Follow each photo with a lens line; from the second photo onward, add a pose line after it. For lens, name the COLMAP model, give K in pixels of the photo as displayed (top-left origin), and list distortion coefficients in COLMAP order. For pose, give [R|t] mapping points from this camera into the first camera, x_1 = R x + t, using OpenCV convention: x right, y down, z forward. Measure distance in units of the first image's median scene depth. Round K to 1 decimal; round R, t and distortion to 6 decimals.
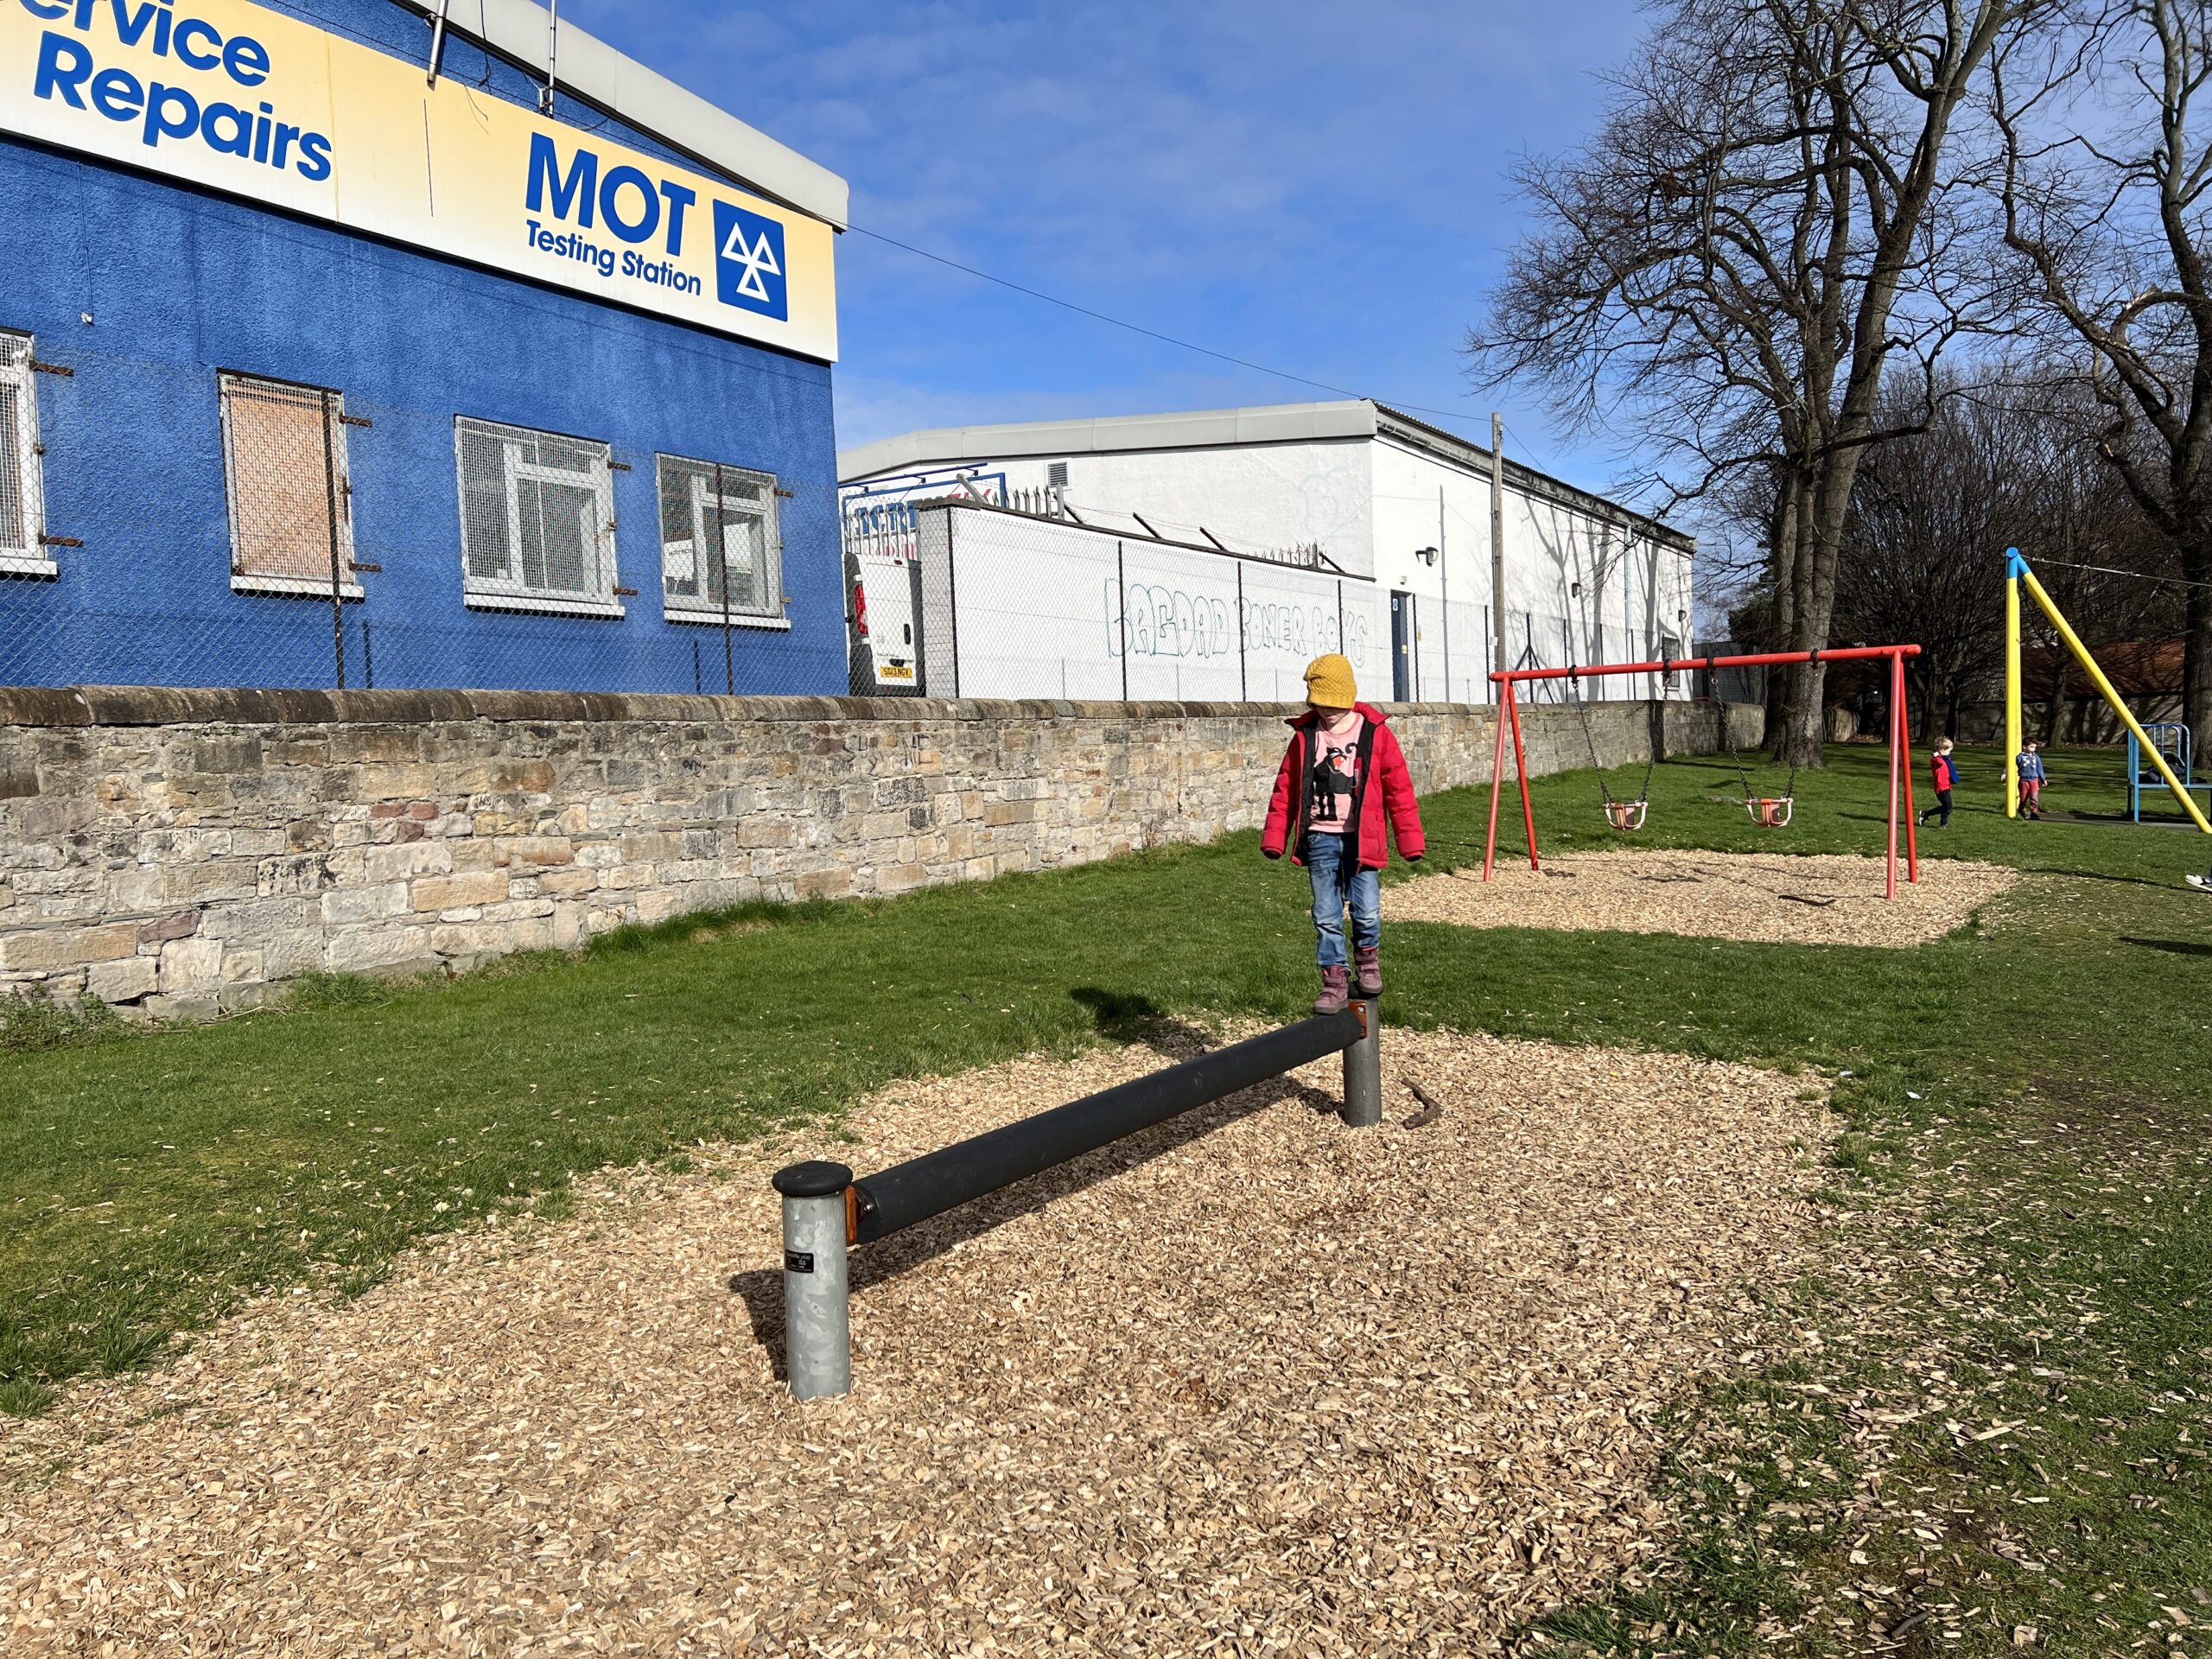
lens RADIAL K [[1692.1, 0, 1106.0], [0, 1692.1, 829.5], [0, 0, 1]] dist [-0.002034, -0.018687]
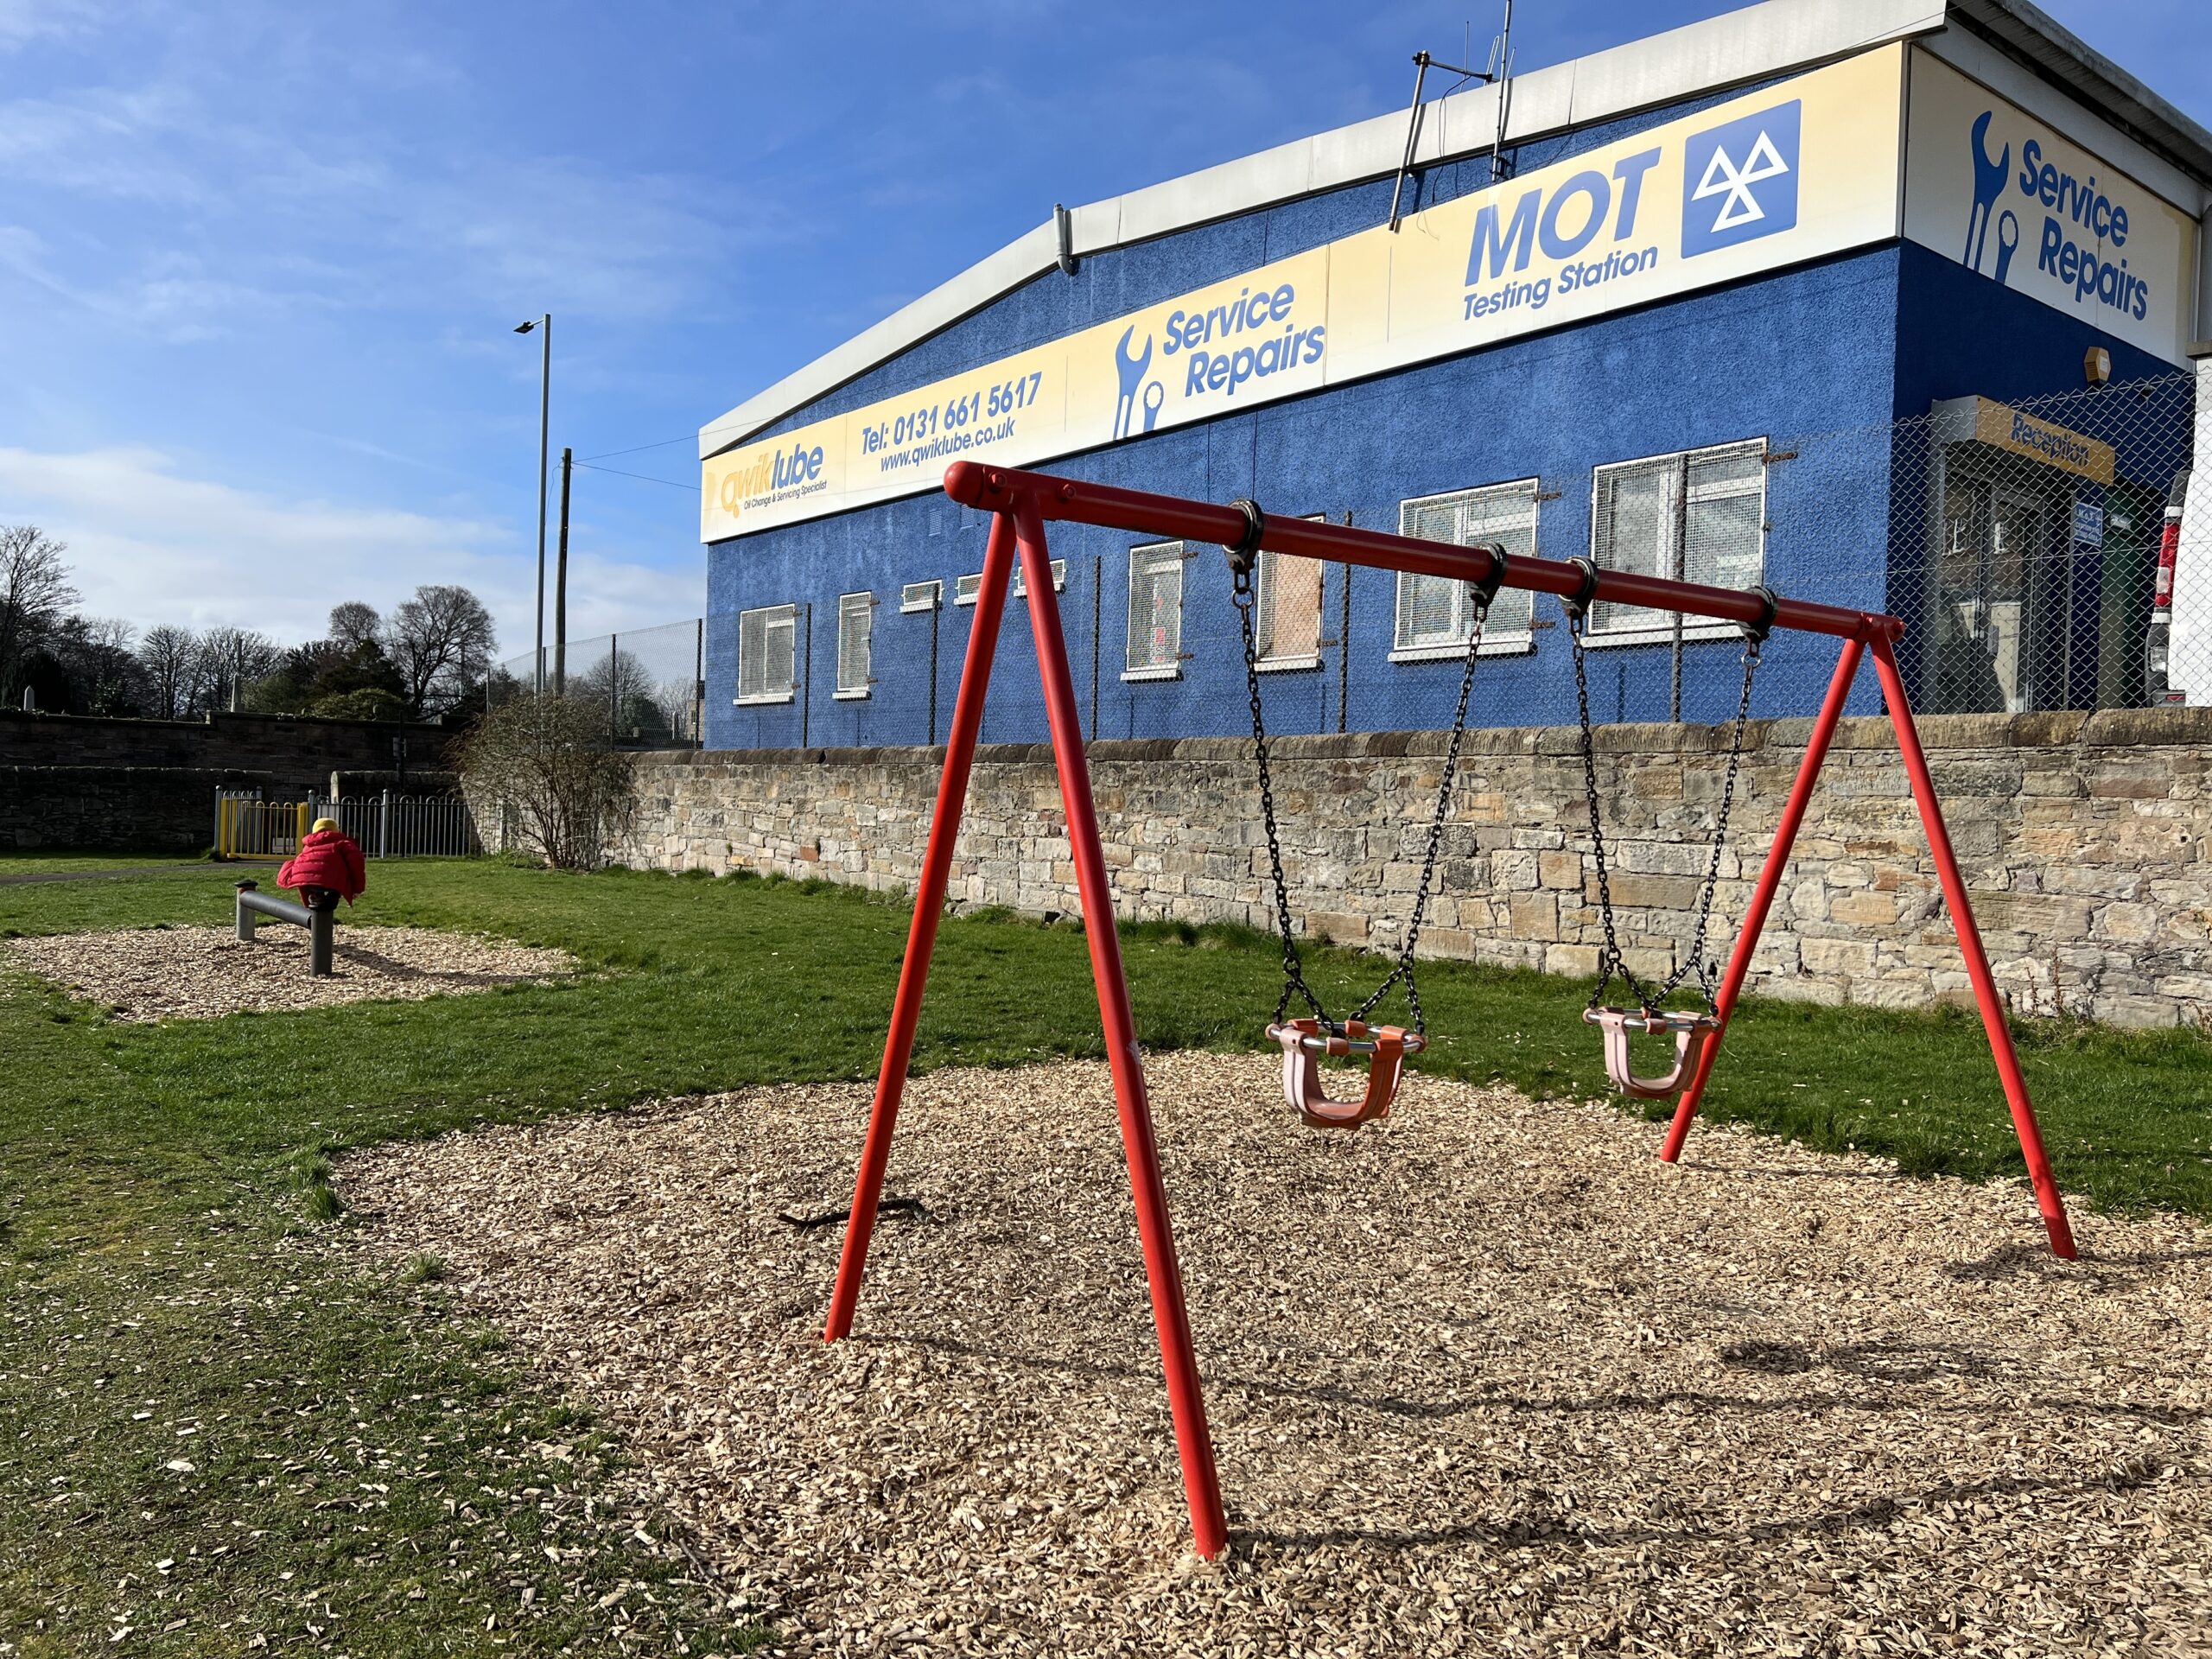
lens RADIAL K [[1692.1, 0, 1106.0], [0, 1692.1, 829.5], [0, 0, 1]] dist [-0.002034, -0.018687]
pose [[-0.393646, 0.038787, -0.918443, 0.753465], [-0.052076, 0.996564, 0.064406, -0.077227], [0.917786, 0.073182, -0.390274, 1.226086]]
